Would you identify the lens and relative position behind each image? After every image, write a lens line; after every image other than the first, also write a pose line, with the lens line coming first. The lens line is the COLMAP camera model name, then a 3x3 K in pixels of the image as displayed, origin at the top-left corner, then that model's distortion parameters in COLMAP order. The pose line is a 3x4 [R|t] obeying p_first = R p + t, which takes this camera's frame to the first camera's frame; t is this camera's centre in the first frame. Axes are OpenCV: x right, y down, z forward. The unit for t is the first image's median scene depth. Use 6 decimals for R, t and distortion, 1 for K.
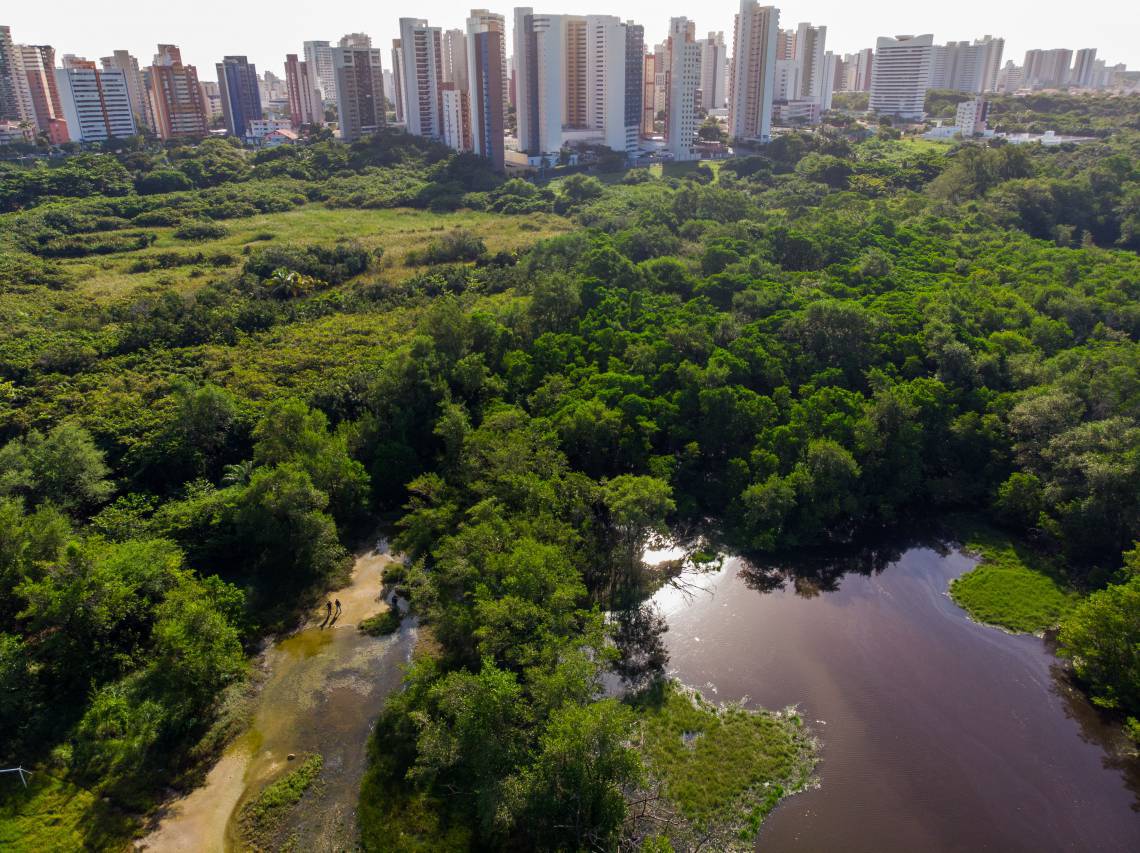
lens RADIAL K [[870.8, 0, 570.8], [0, 870.8, 426.2], [0, 0, 1]] dist [-0.010333, -0.001370]
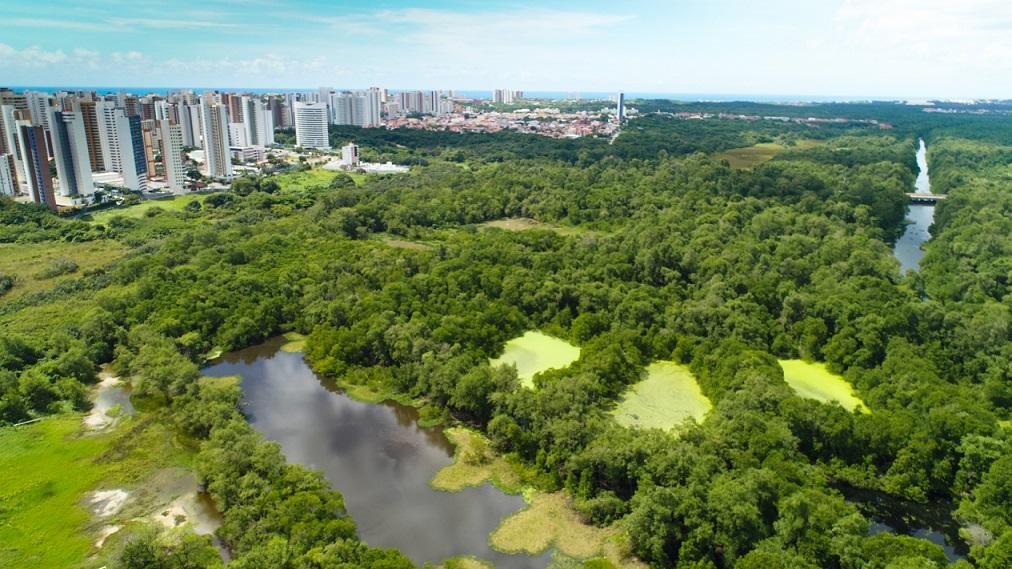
lens RADIAL K [[682.5, 0, 504.5], [0, 682.5, 281.4], [0, 0, 1]] dist [0.004503, 0.001150]
pose [[0.842663, -0.132899, 0.521782, -0.143059], [0.187510, 0.980832, -0.053003, 0.126374], [-0.504736, 0.142503, 0.851431, -1.112149]]
